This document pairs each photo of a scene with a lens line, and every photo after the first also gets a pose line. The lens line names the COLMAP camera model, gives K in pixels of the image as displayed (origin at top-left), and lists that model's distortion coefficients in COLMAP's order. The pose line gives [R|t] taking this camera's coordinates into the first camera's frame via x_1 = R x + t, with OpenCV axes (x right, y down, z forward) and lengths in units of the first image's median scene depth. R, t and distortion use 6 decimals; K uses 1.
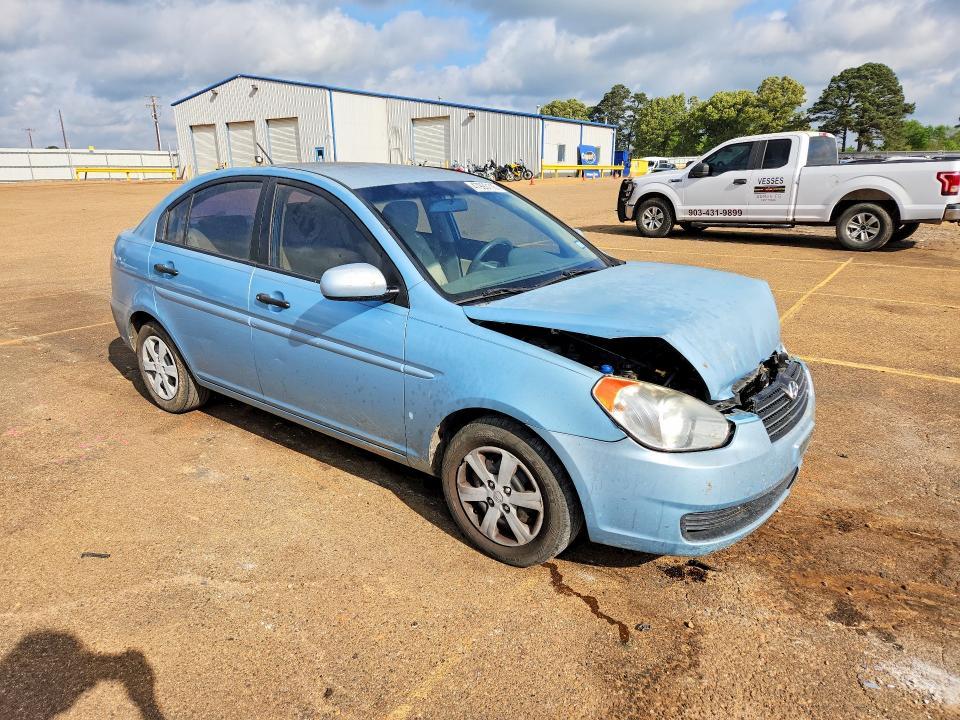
lens RADIAL K [[715.5, 0, 476.5], [0, 715.5, 358.8], [0, 0, 1]] dist [0.003404, 0.001960]
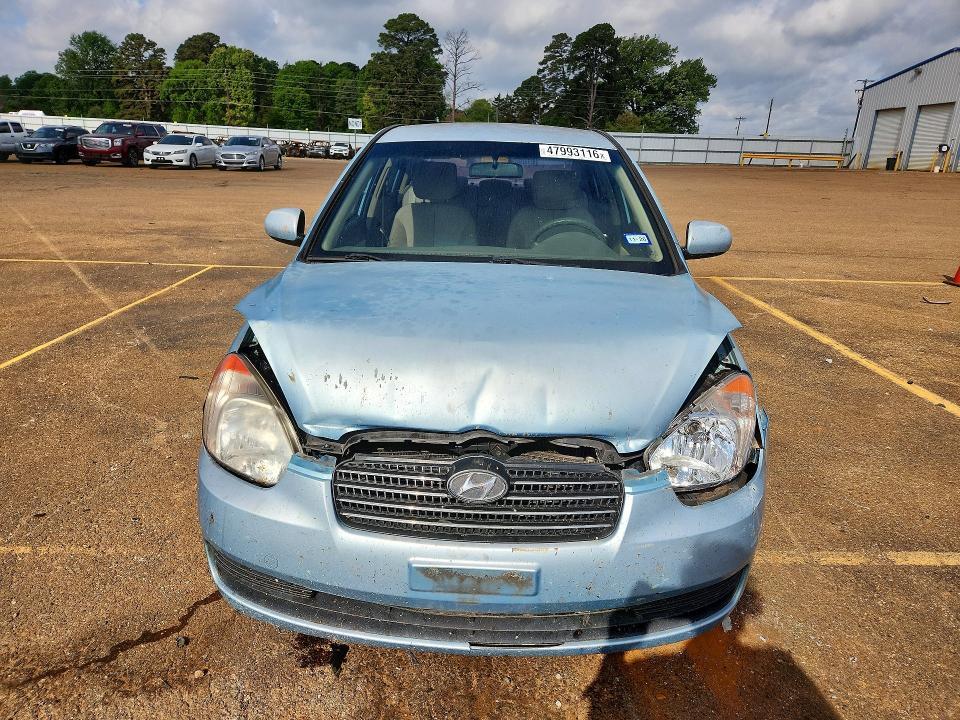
lens RADIAL K [[715.5, 0, 476.5], [0, 715.5, 358.8], [0, 0, 1]] dist [0.003404, 0.001960]
pose [[0.528238, 0.252679, -0.810628, 0.206843], [-0.246280, 0.959249, 0.138519, -0.032397], [0.812595, 0.126471, 0.568942, 0.149397]]
